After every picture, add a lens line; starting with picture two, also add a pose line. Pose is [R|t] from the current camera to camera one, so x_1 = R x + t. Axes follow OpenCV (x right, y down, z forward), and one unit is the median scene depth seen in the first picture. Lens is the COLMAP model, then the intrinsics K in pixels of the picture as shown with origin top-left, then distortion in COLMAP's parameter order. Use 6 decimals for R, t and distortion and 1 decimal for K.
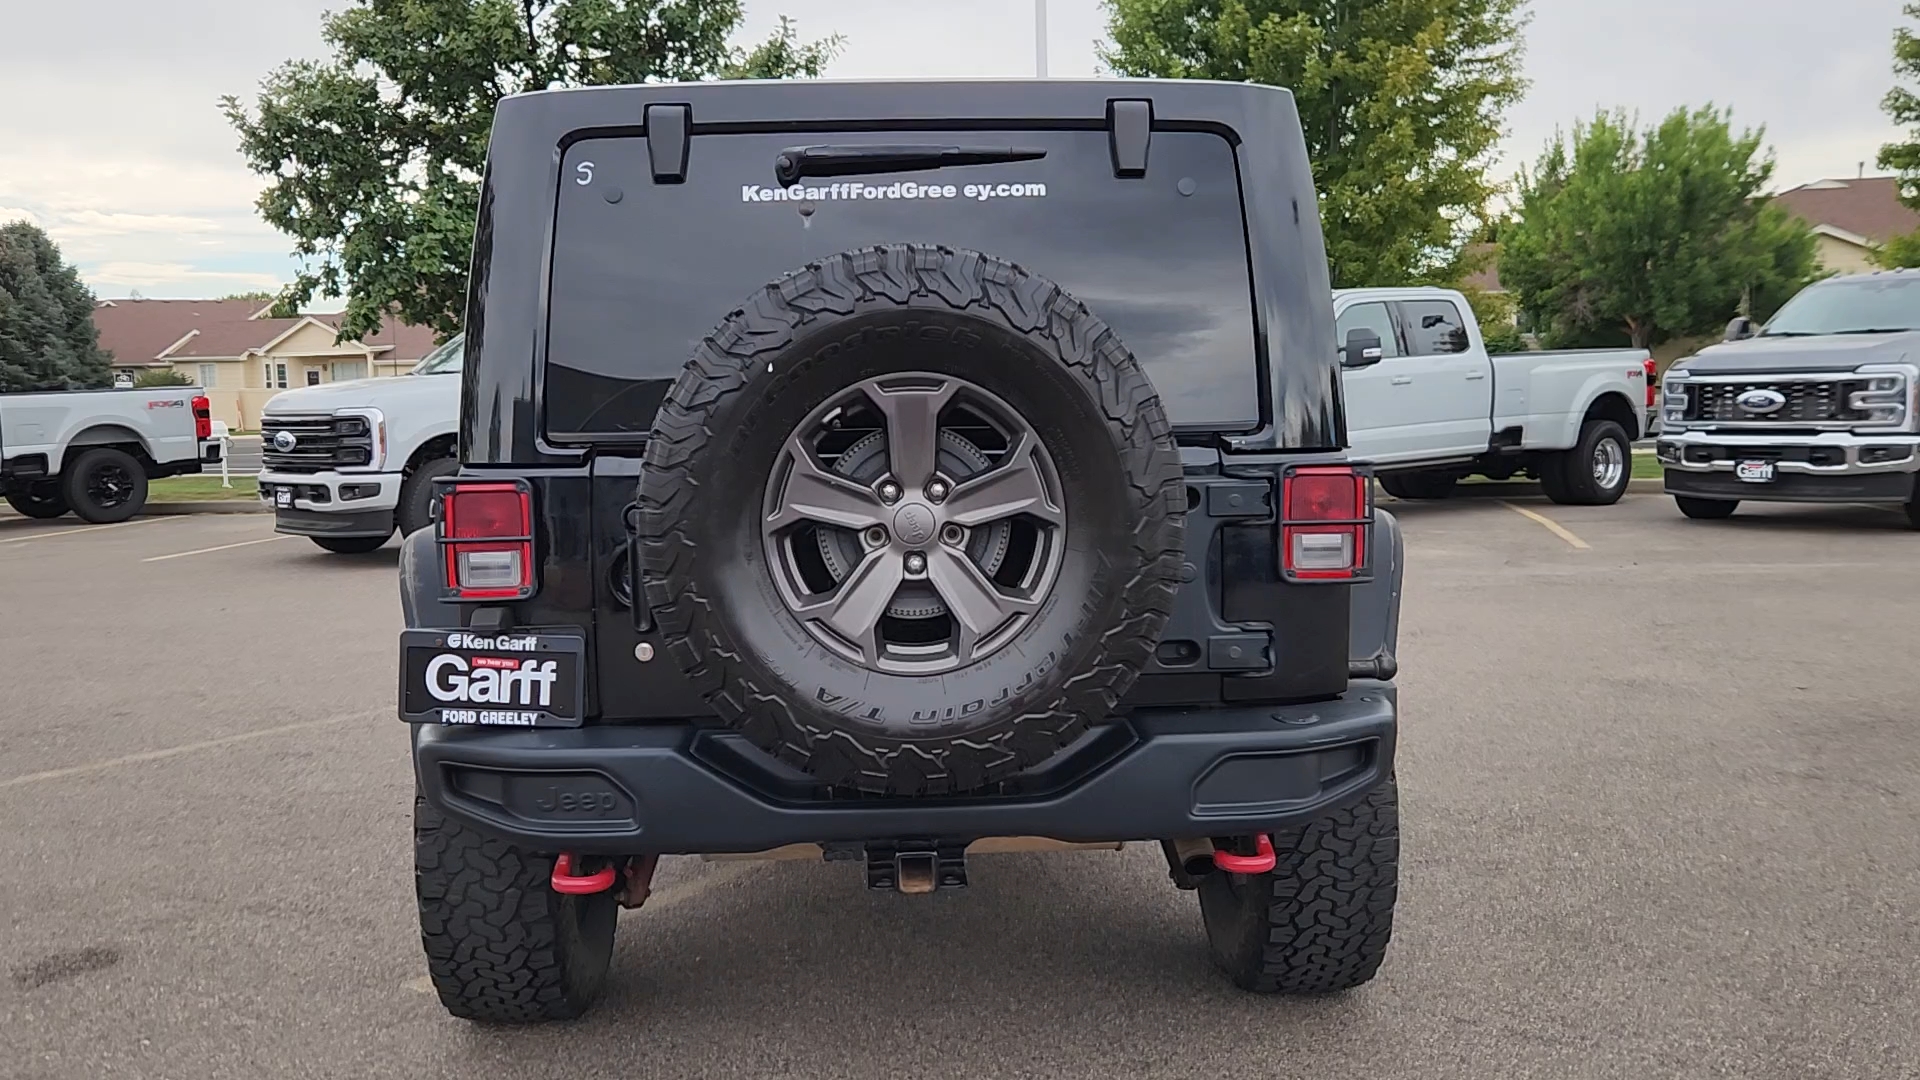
lens RADIAL K [[1666.2, 0, 937.2], [0, 1666.2, 535.3], [0, 0, 1]] dist [0.046279, -0.060143]
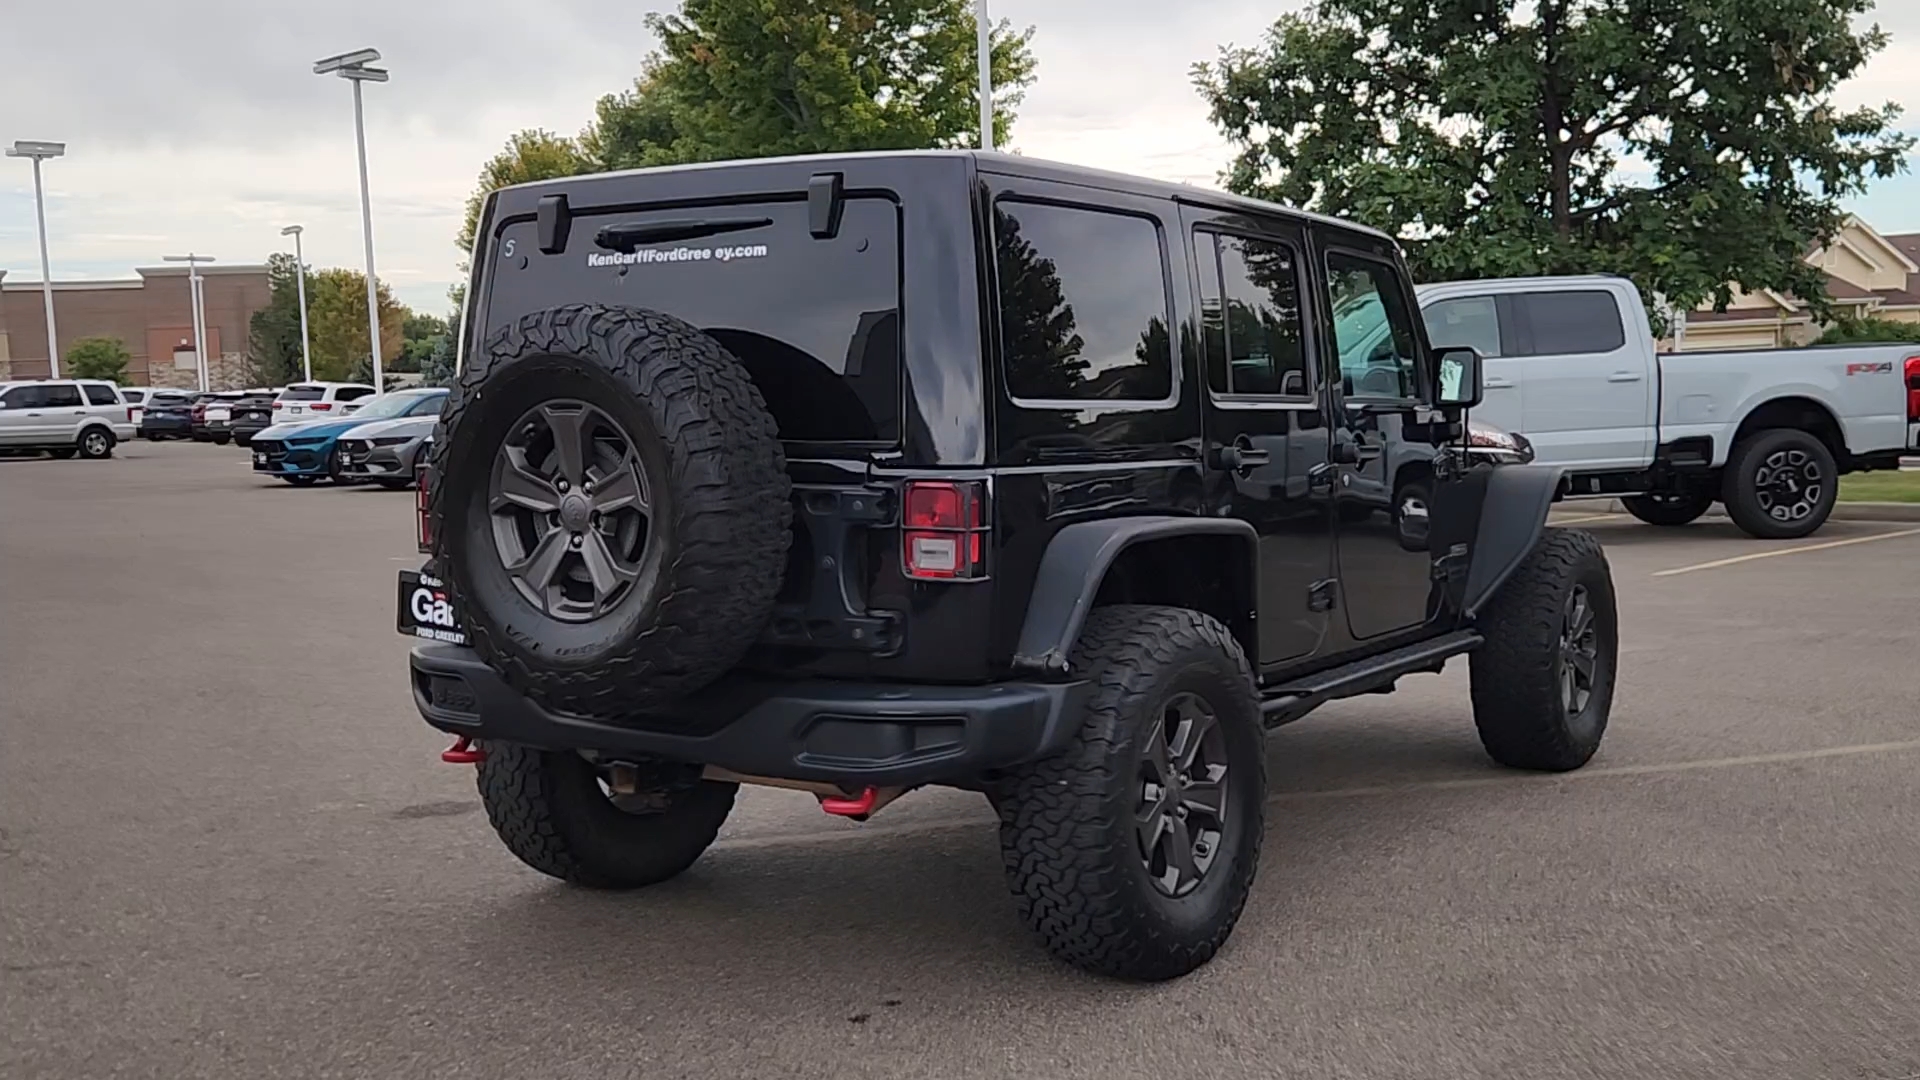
lens RADIAL K [[2028.7, 0, 944.5], [0, 2028.7, 545.0], [0, 0, 1]] dist [0.030588, 0.000000]
pose [[0.806334, 0.057747, -0.588635, 0.975200], [-0.055277, 0.998224, 0.022208, -0.026262], [0.588872, 0.014631, 0.808094, -0.128234]]
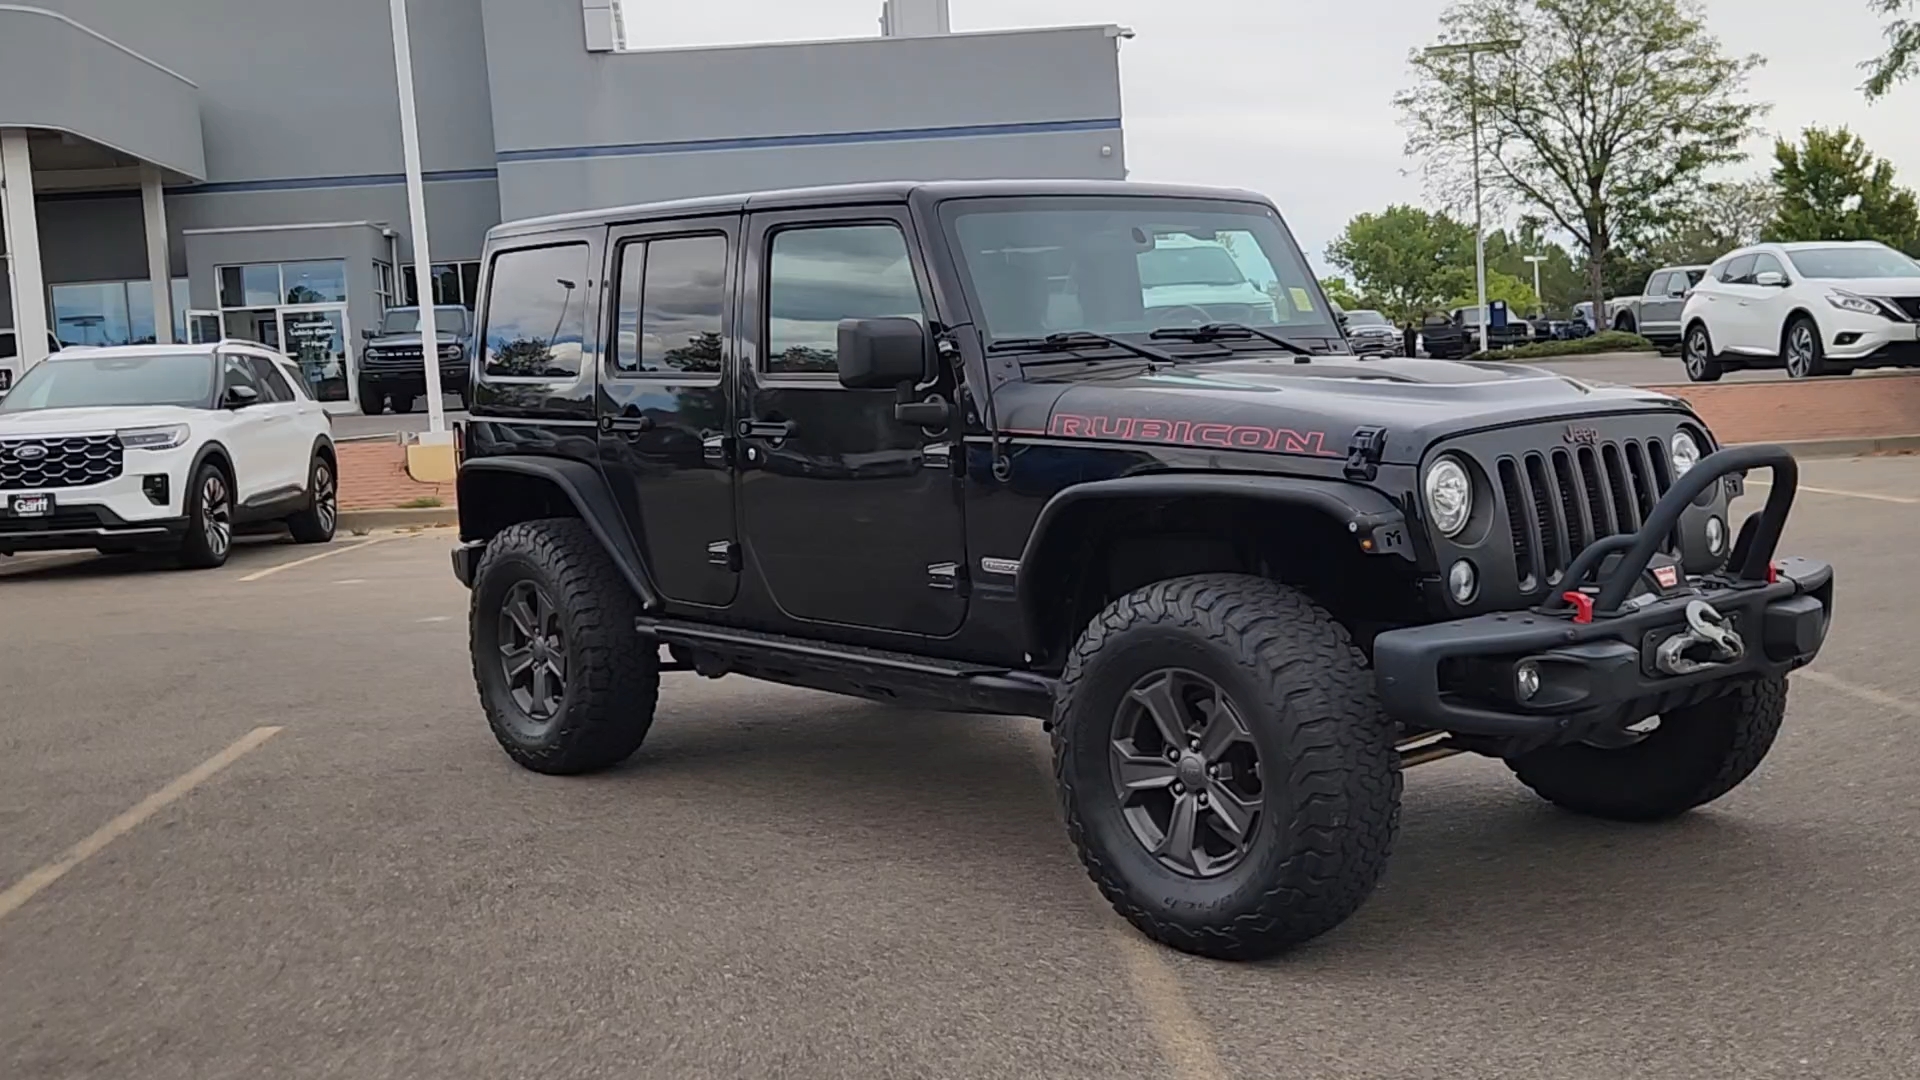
lens RADIAL K [[2030.3, 0, 946.6], [0, 2030.3, 543.5], [0, 0, 1]] dist [0.027691, 0.000000]
pose [[-0.784862, 0.115204, -0.608868, 1.202787], [0.005762, 0.983881, 0.178732, -0.309022], [0.619644, 0.136772, -0.772874, 3.025873]]
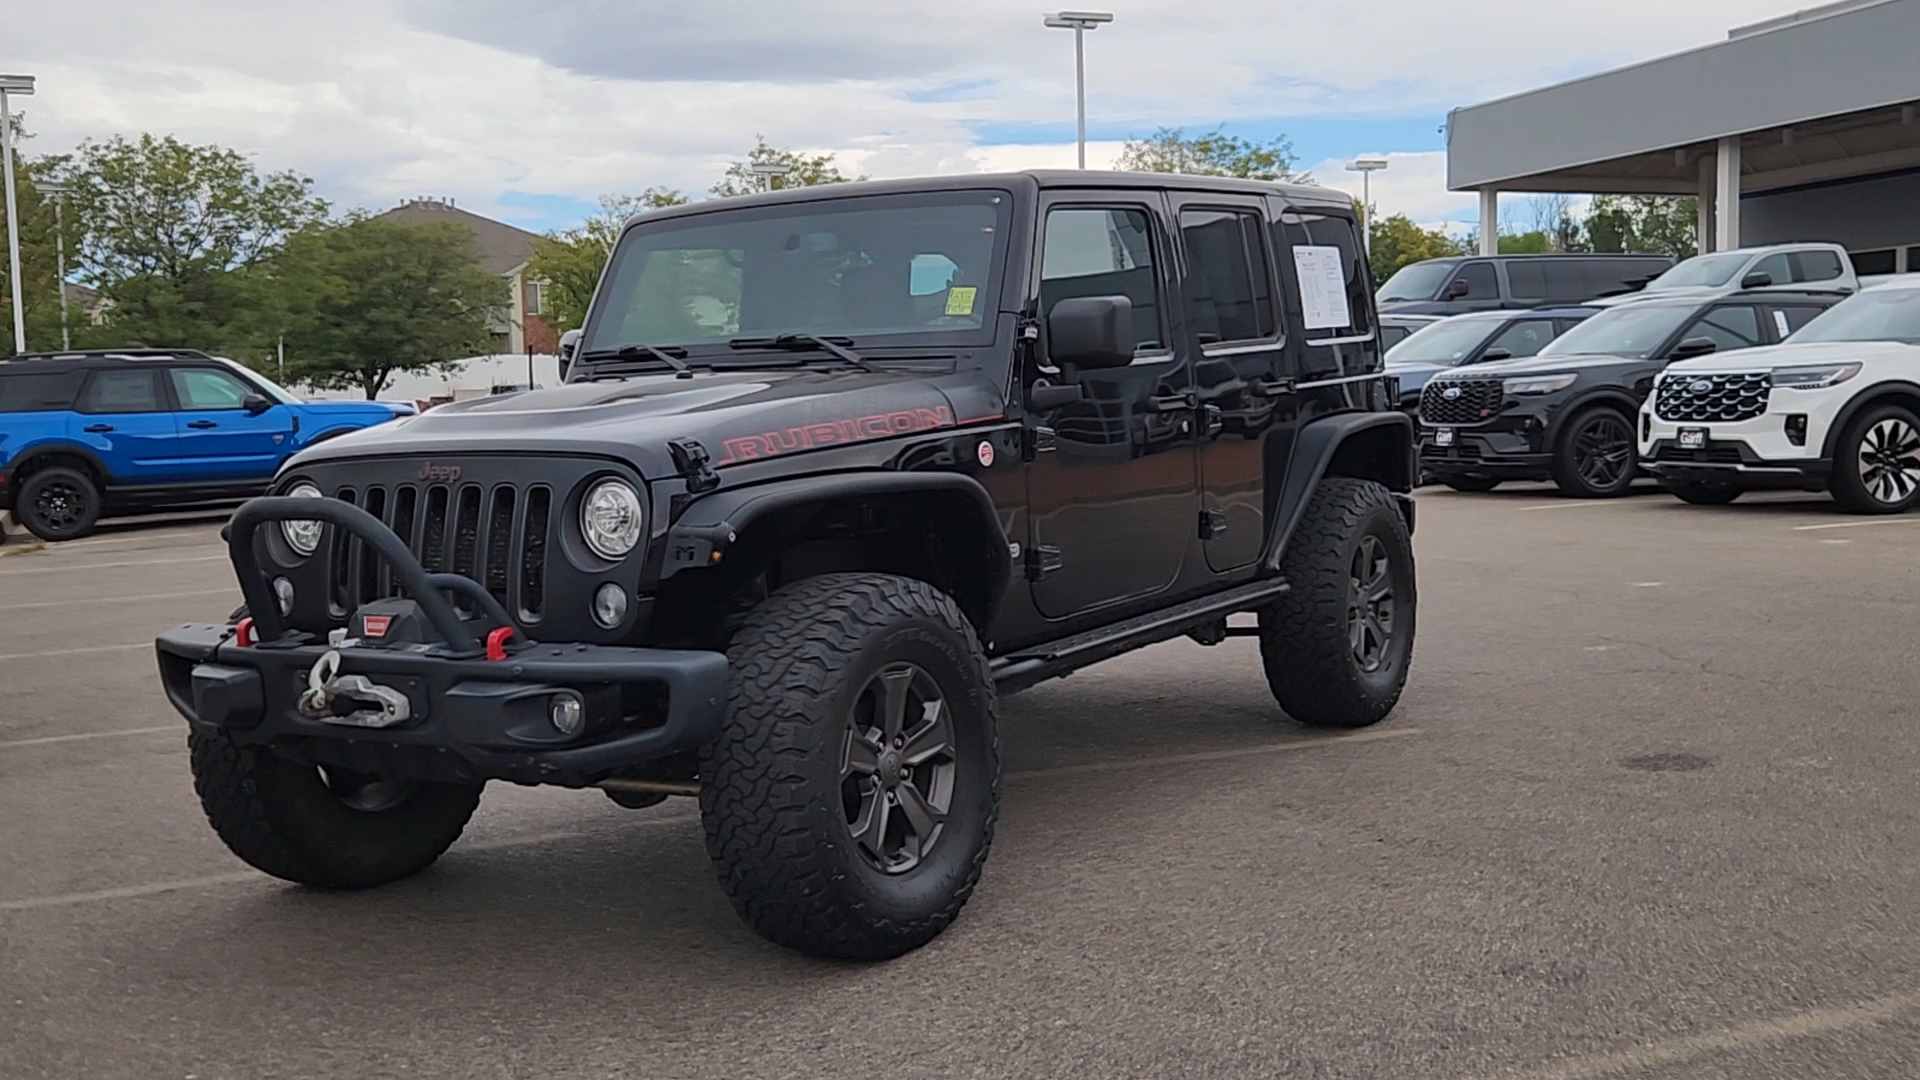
lens RADIAL K [[2033.4, 0, 953.8], [0, 2033.4, 558.0], [0, 0, 1]] dist [0.027866, 0.000000]
pose [[-0.829382, 0.005227, 0.558658, -1.158891], [0.109727, 0.982004, 0.153713, -0.242550], [-0.547801, 0.188787, -0.815030, 3.140948]]
